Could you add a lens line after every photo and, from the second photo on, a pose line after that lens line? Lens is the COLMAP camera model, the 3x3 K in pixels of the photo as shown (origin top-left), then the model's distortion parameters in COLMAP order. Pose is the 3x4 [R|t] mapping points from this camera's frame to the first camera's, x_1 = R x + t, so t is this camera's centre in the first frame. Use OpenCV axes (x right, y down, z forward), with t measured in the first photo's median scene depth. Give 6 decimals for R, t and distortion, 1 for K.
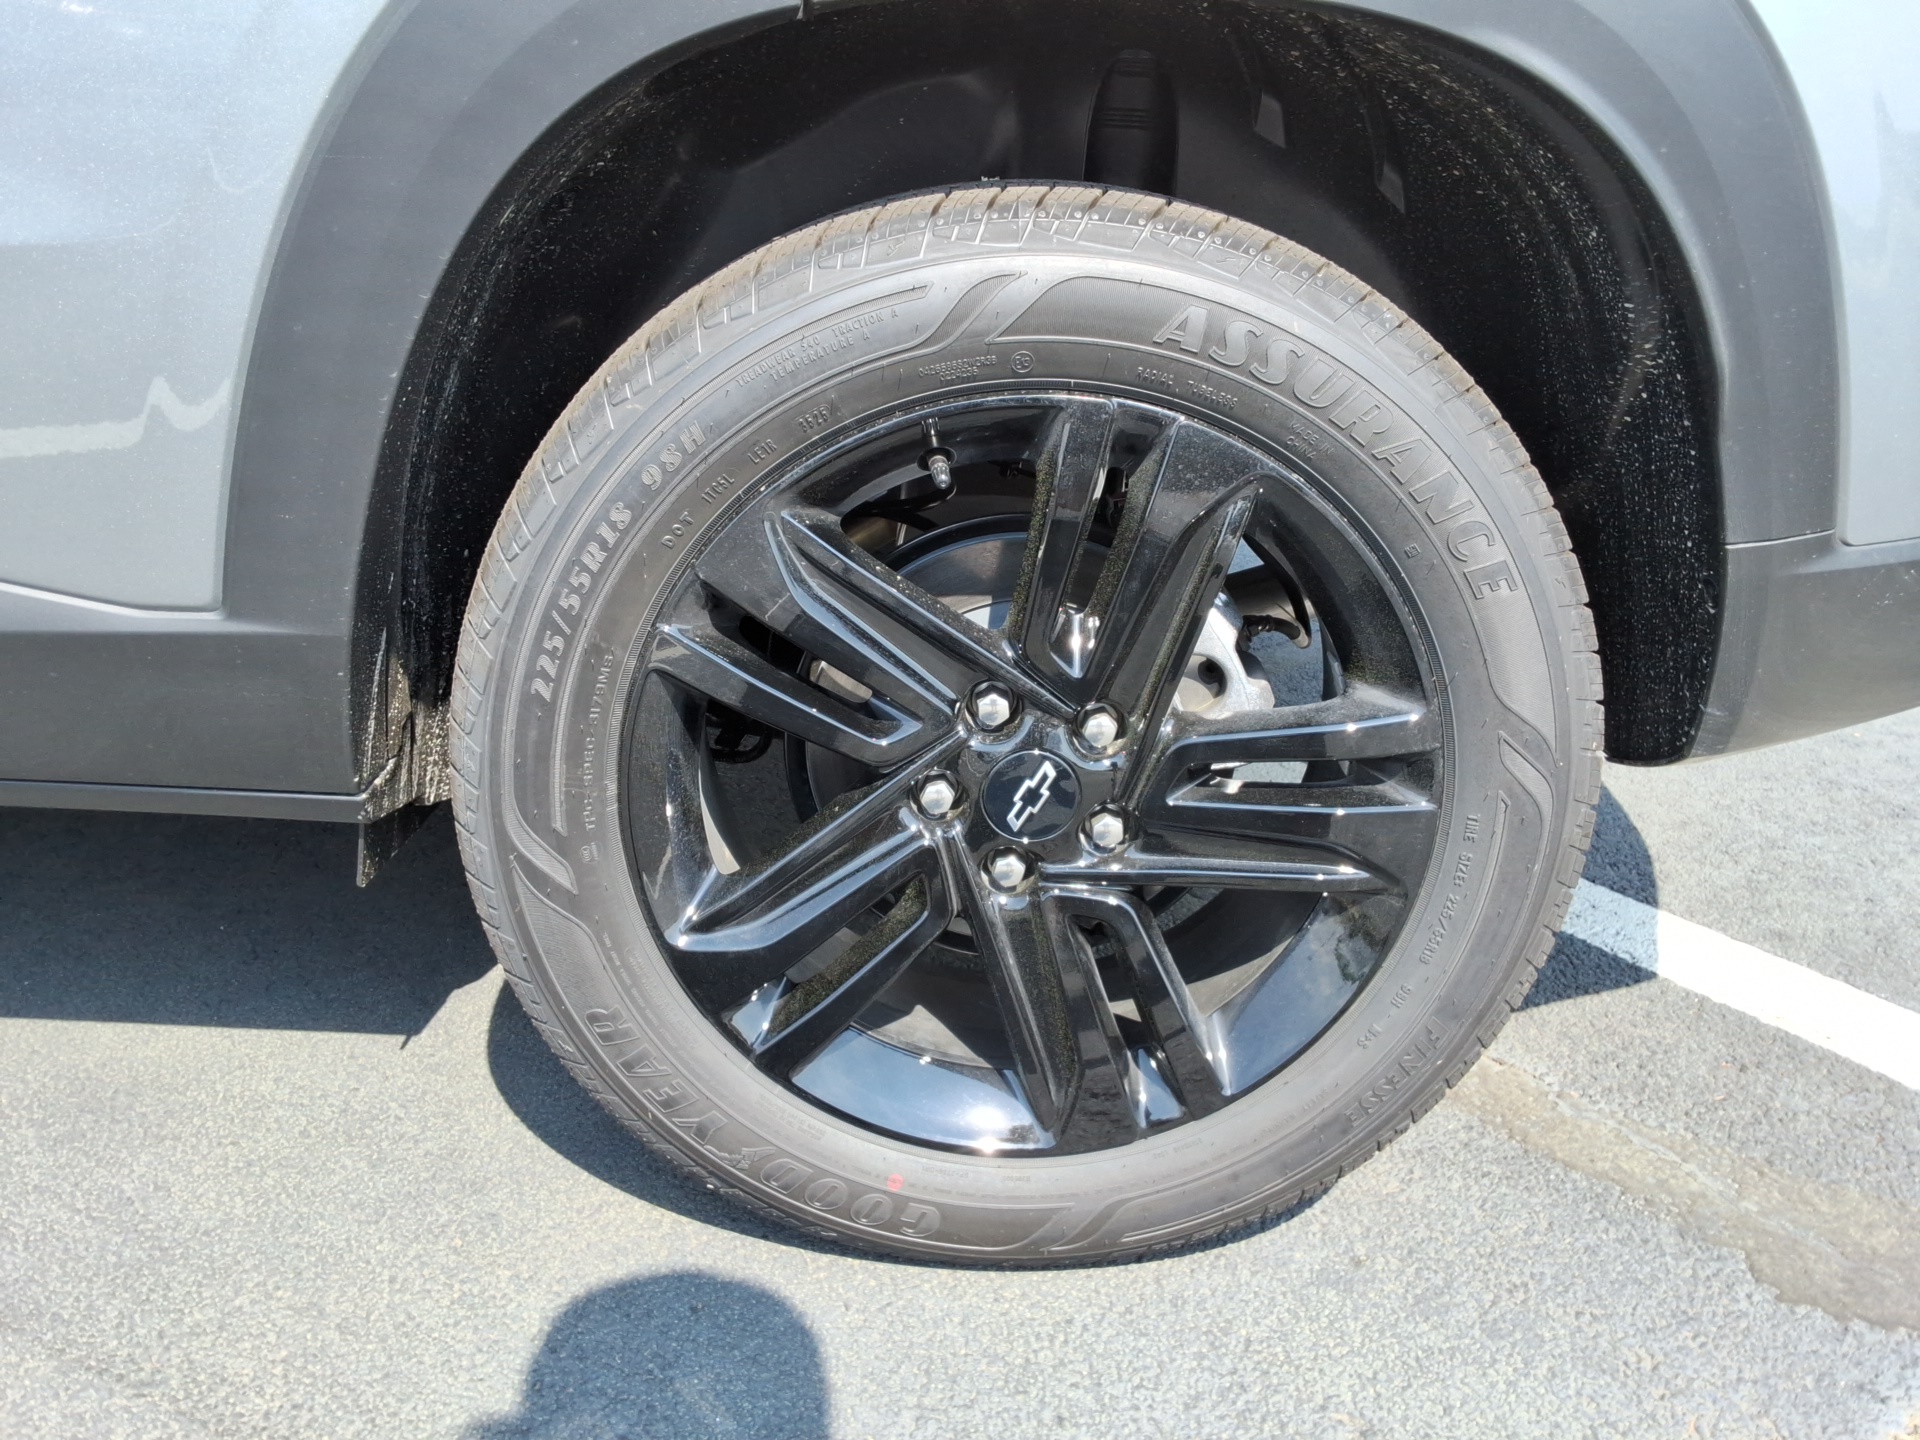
lens RADIAL K [[1539.2, 0, 950.1], [0, 1539.2, 716.0], [0, 0, 1]] dist [0.093781, -0.141770]
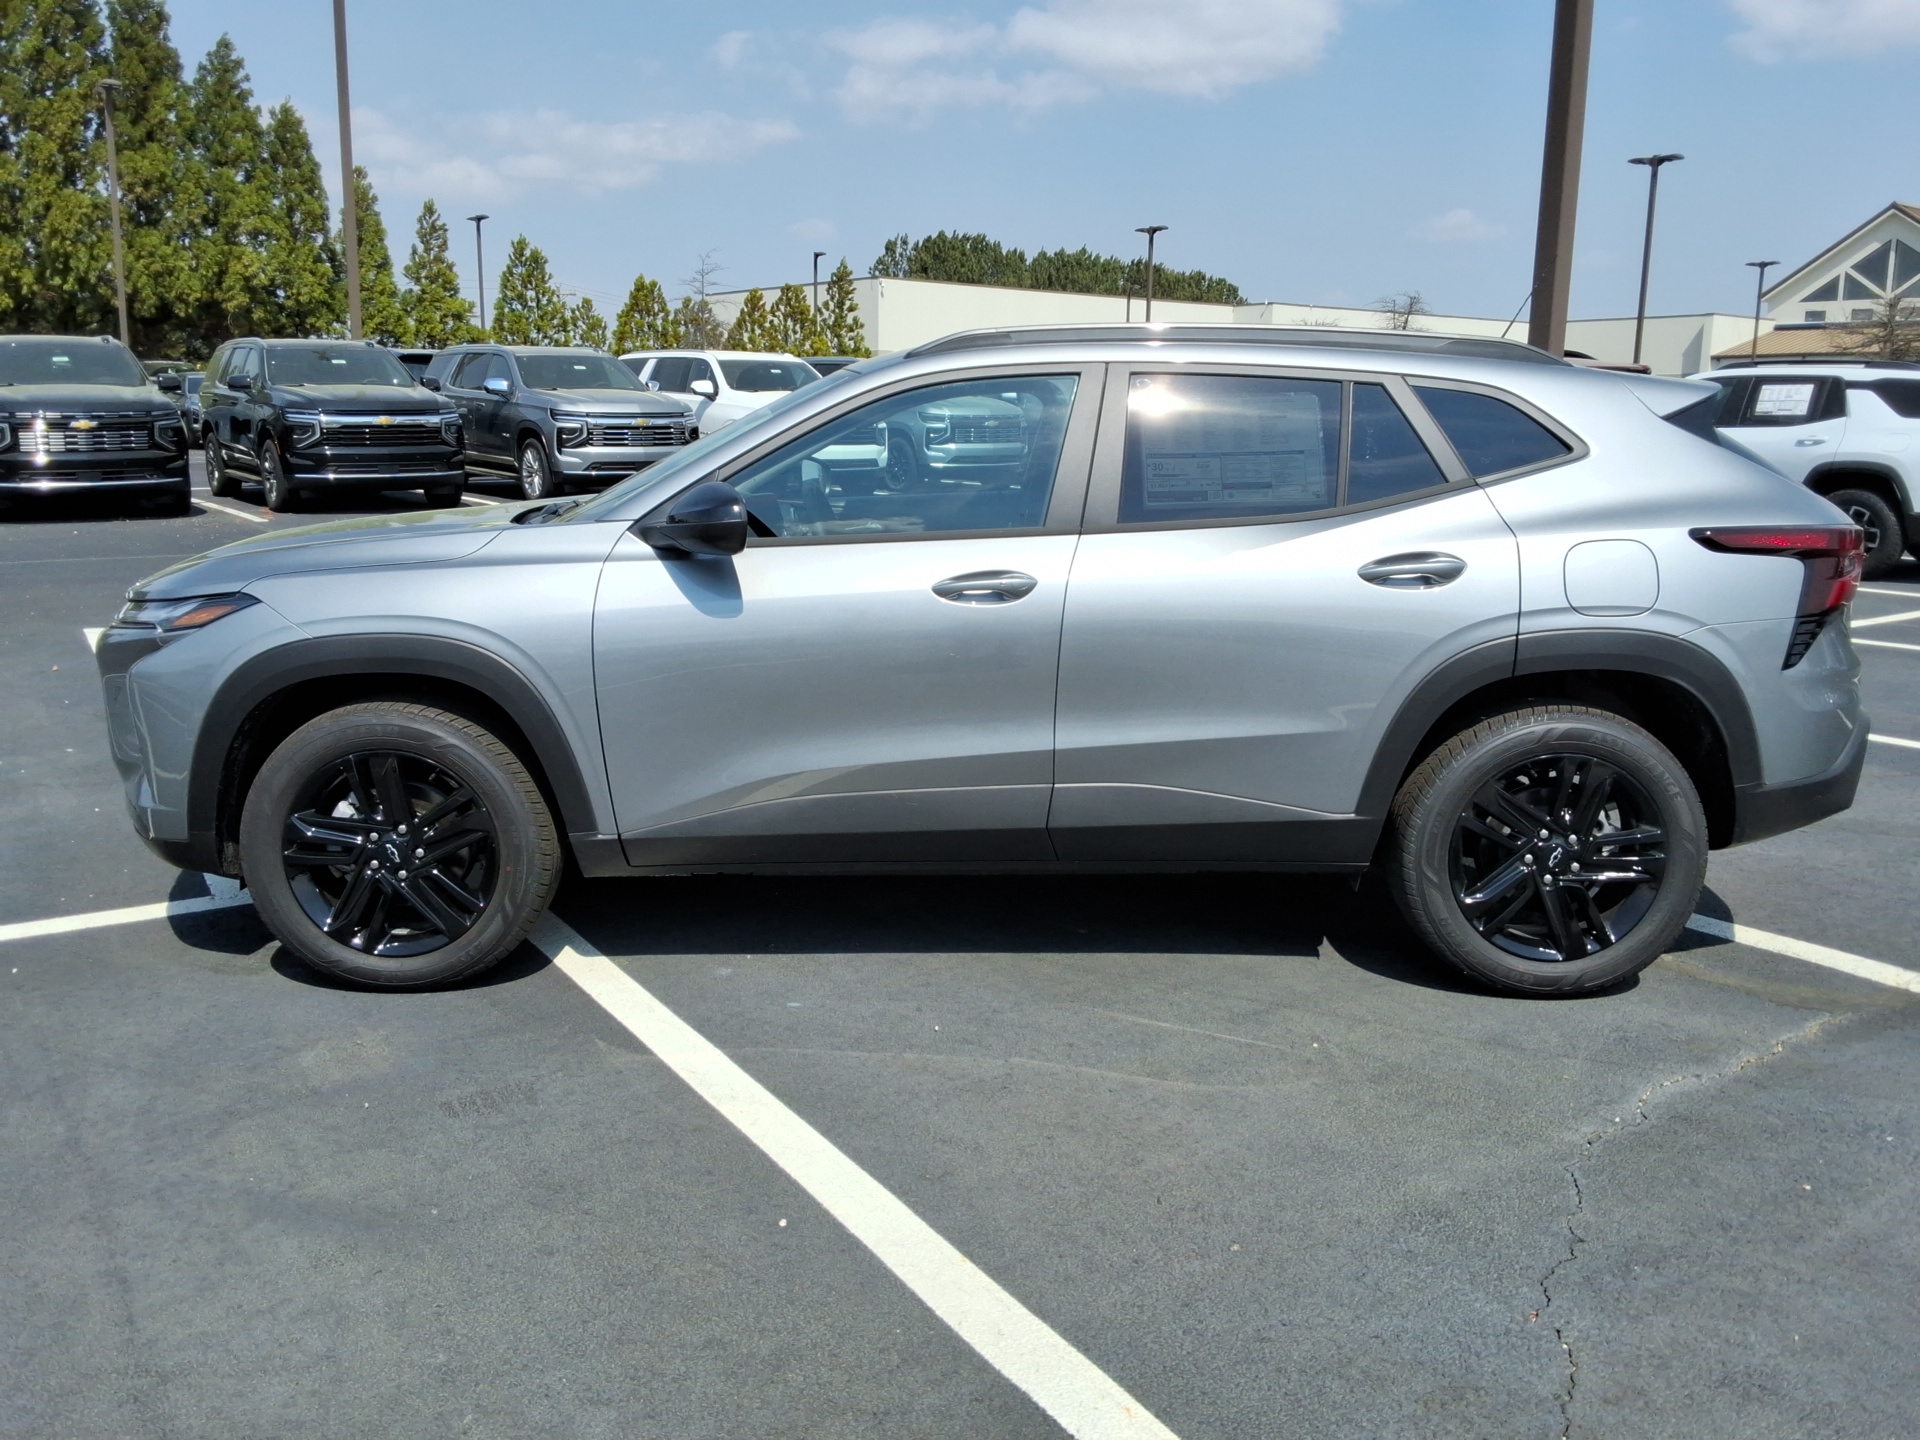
lens RADIAL K [[1539.2, 0, 964.2], [0, 1539.2, 709.6], [0, 0, 1]] dist [0.093781, -0.141770]
pose [[0.998993, -0.033270, -0.030101, -1.290748], [0.027744, 0.985344, -0.168305, 0.302895], [0.035260, 0.167301, 0.985275, -2.918023]]
